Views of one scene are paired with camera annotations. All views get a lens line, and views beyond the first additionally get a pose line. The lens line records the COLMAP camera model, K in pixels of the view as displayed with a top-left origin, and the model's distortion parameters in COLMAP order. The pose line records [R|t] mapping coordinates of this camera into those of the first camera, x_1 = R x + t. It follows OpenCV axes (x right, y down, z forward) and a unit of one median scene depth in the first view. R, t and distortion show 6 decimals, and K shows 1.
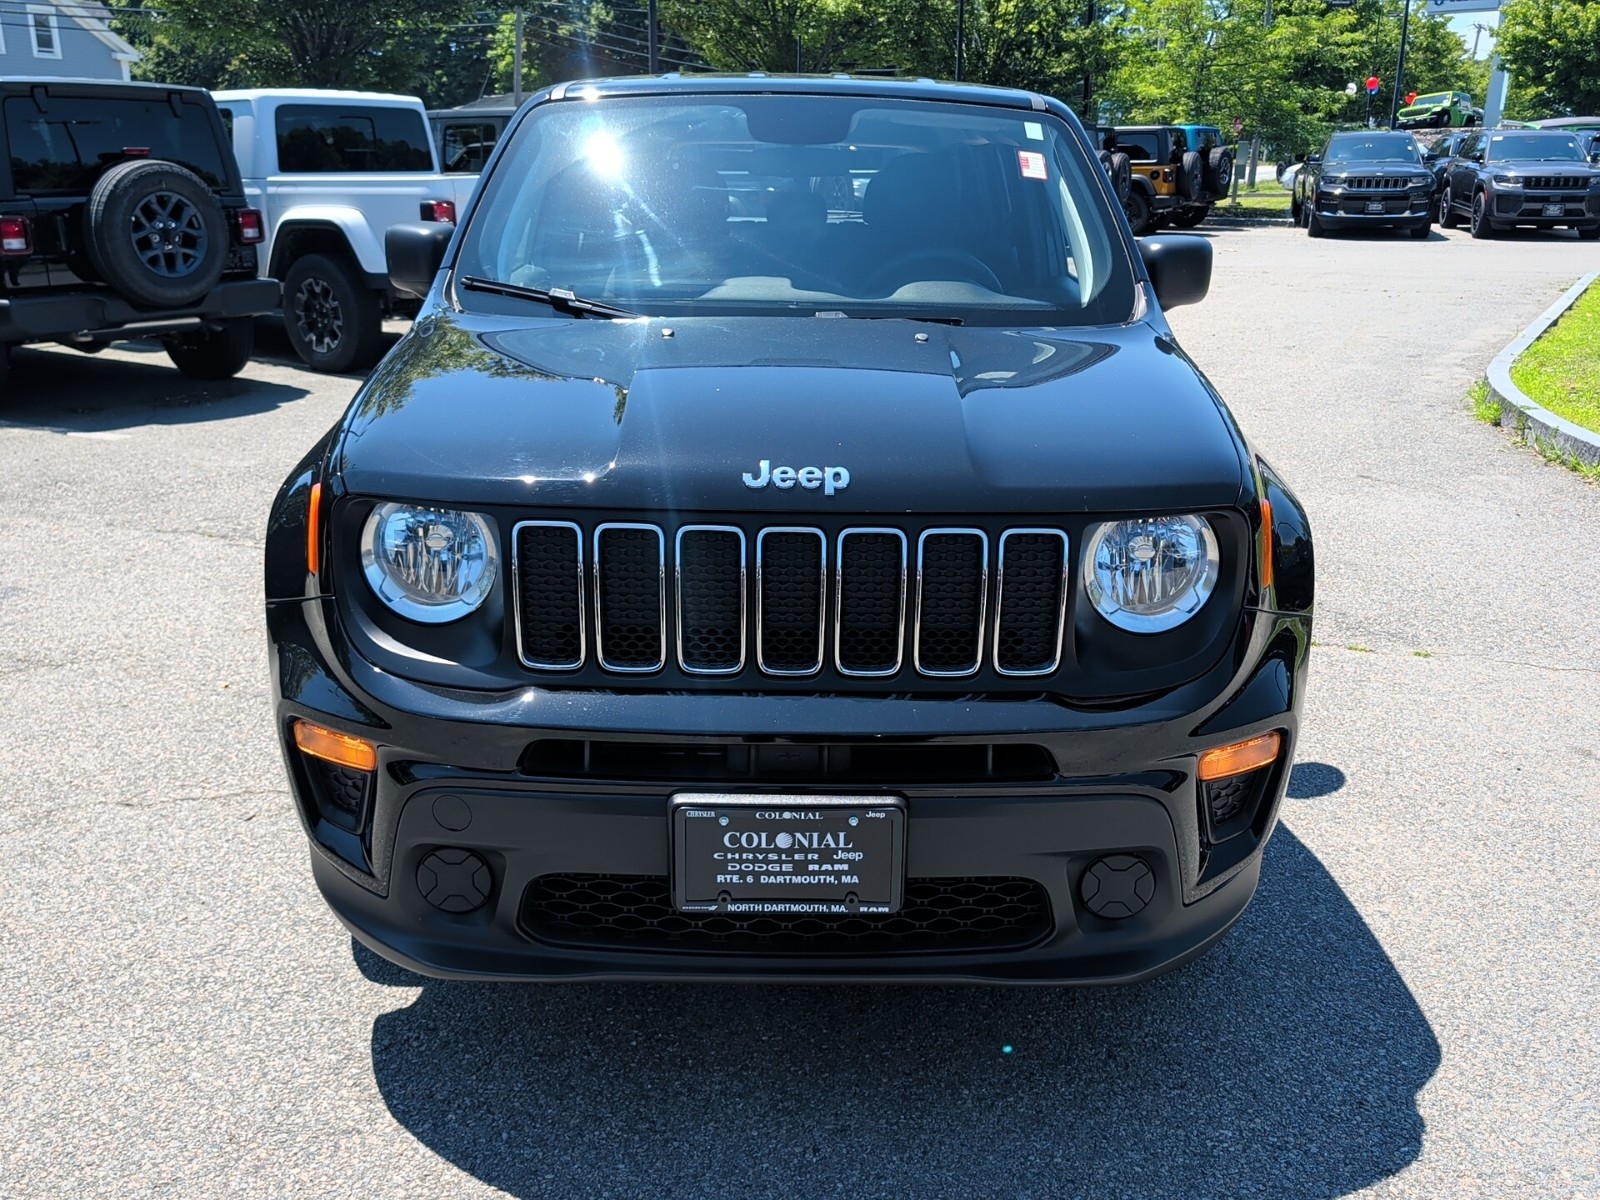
lens RADIAL K [[1363.6, 0, 801.1], [0, 1363.6, 588.3], [0, 0, 1]] dist [0.010044, -0.009835]
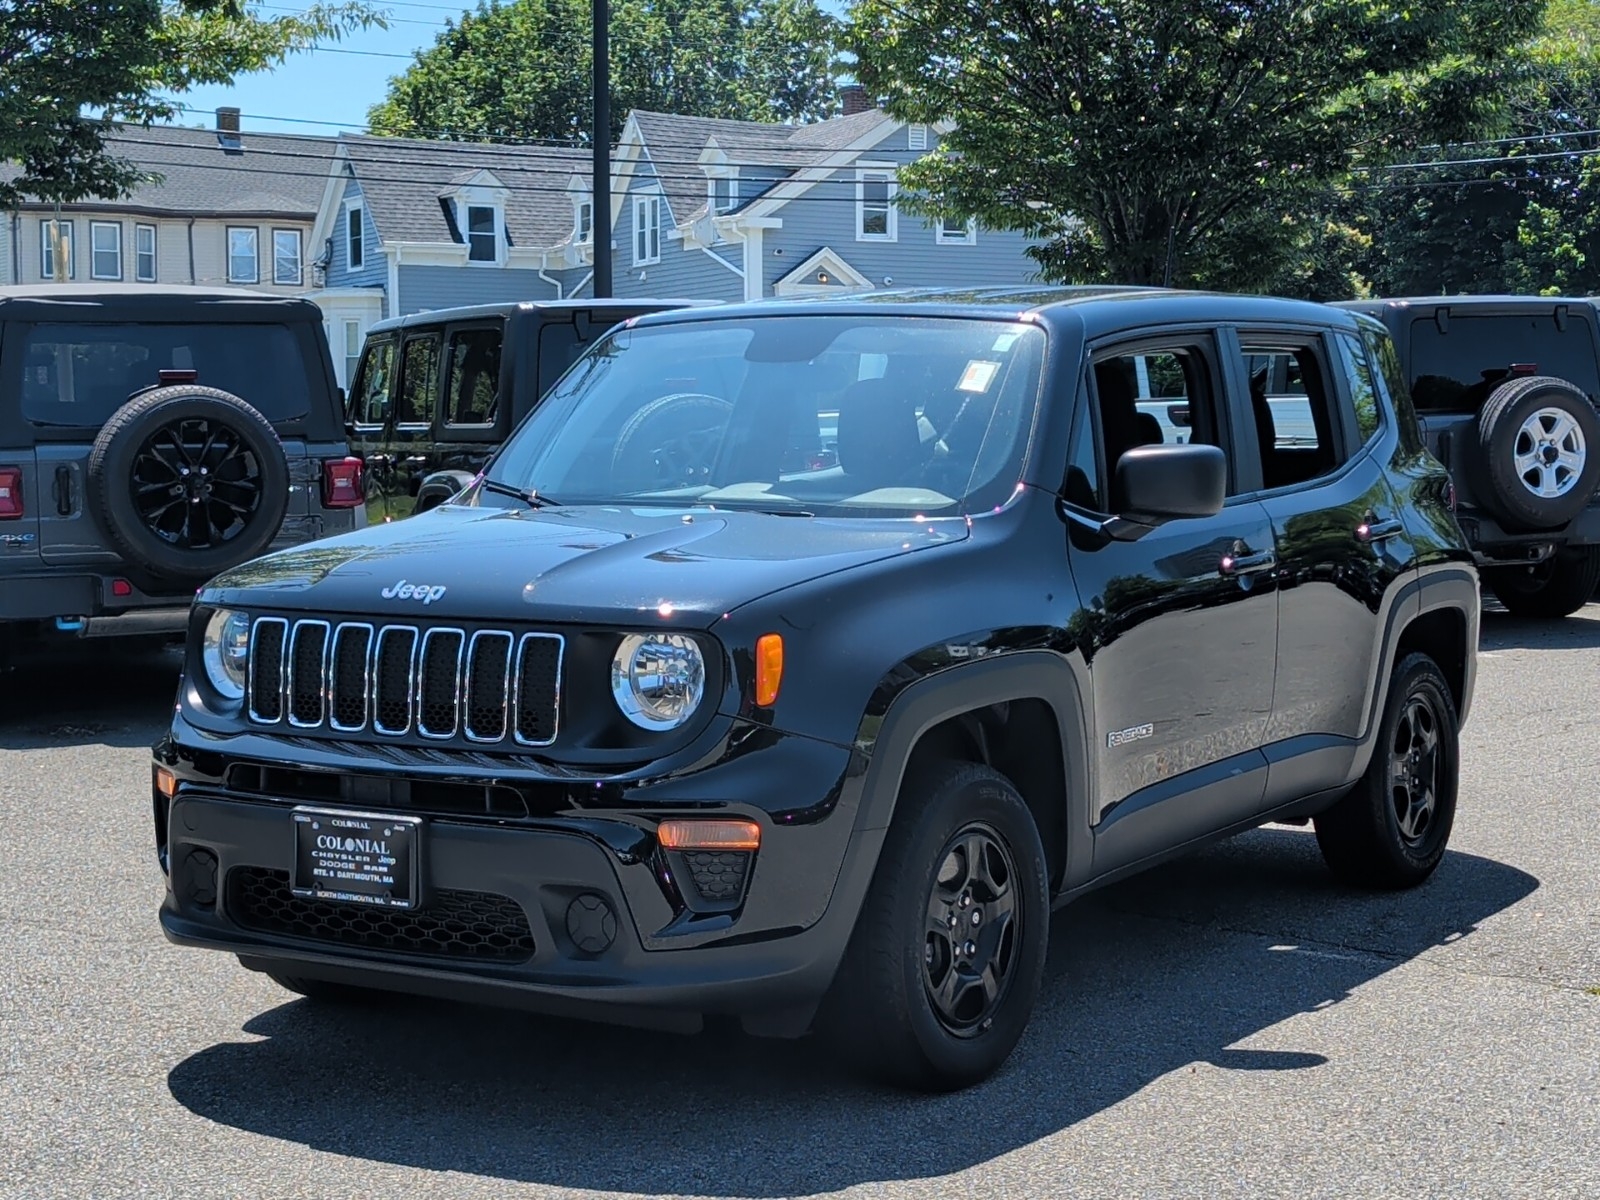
lens RADIAL K [[2821.7, 0, 796.5], [0, 2821.7, 603.2], [0, 0, 1]] dist [0.117094, 0.000000]
pose [[0.832498, 0.020618, -0.553645, 1.918966], [-0.145745, 0.972260, -0.182944, 0.400372], [0.534515, 0.232992, 0.812409, -1.128789]]
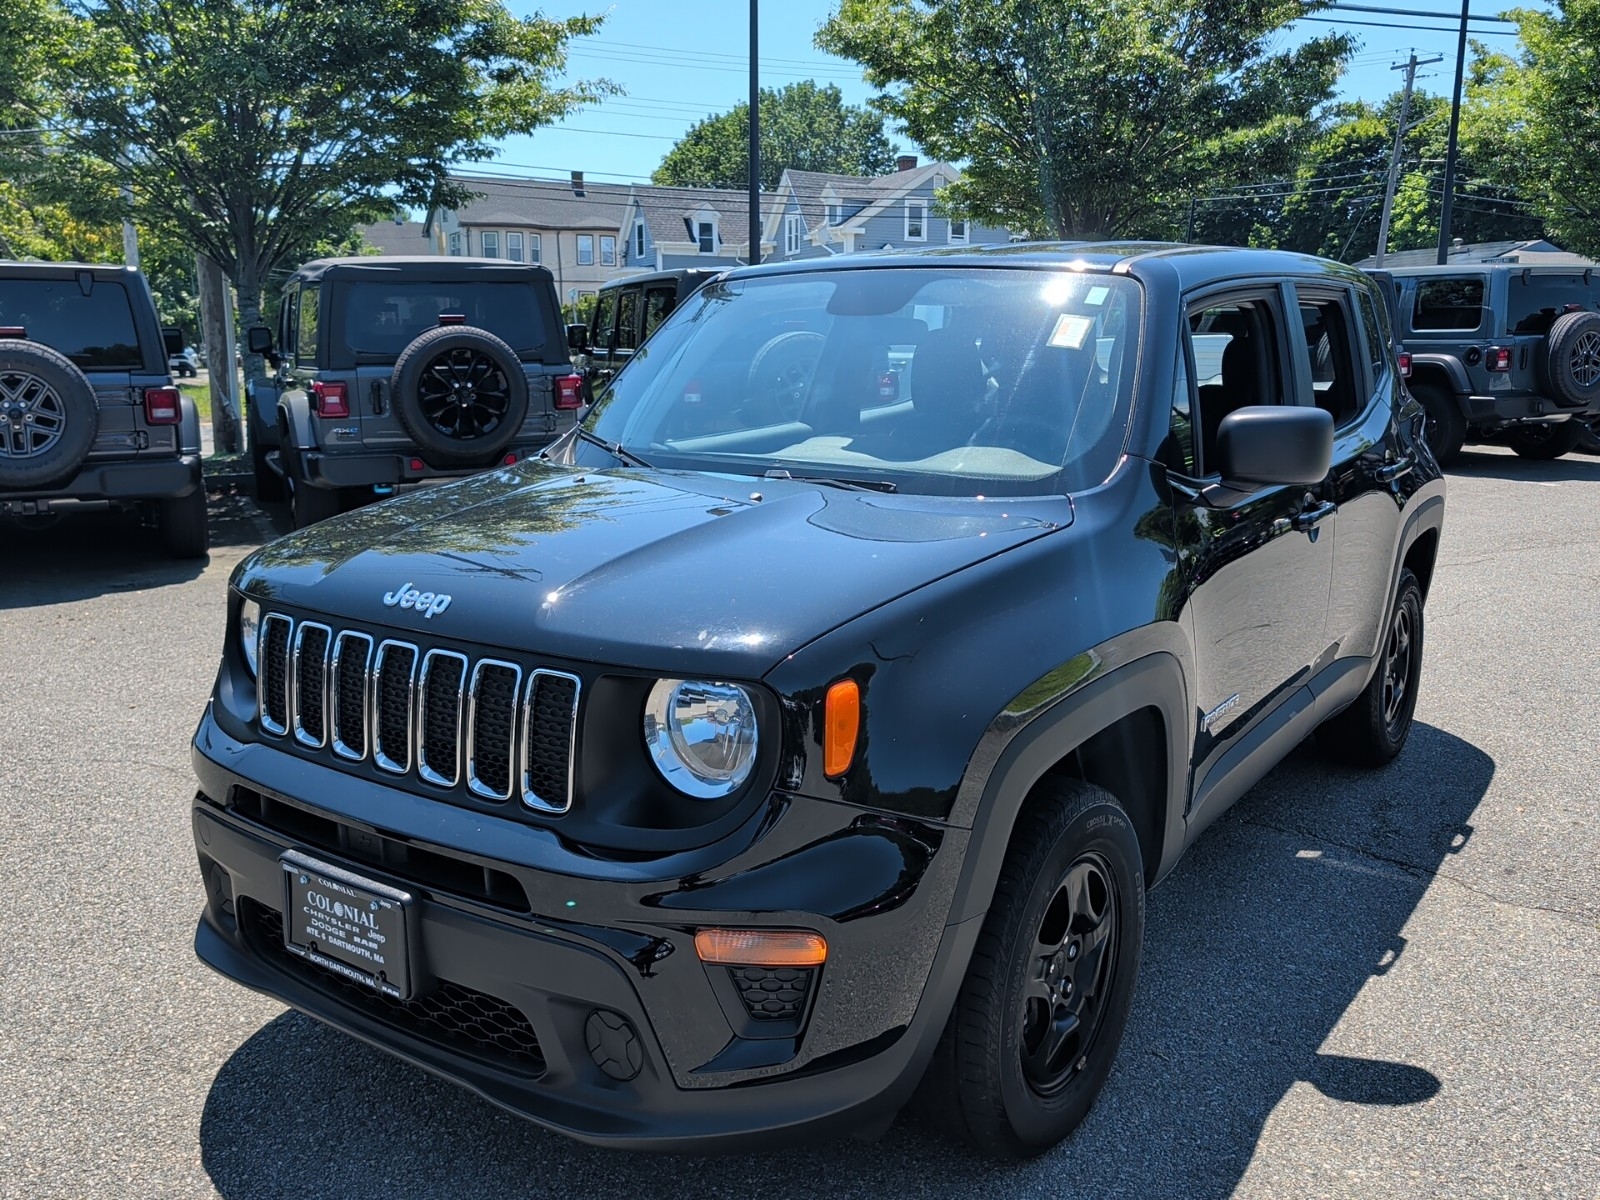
lens RADIAL K [[1363.6, 0, 809.4], [0, 1363.6, 609.6], [0, 0, 1]] dist [0.010044, -0.009835]
pose [[0.807216, 0.104098, -0.581004, 0.939191], [-0.159674, 0.986136, -0.045157, -0.074847], [0.568248, 0.129223, 0.812647, 0.252136]]
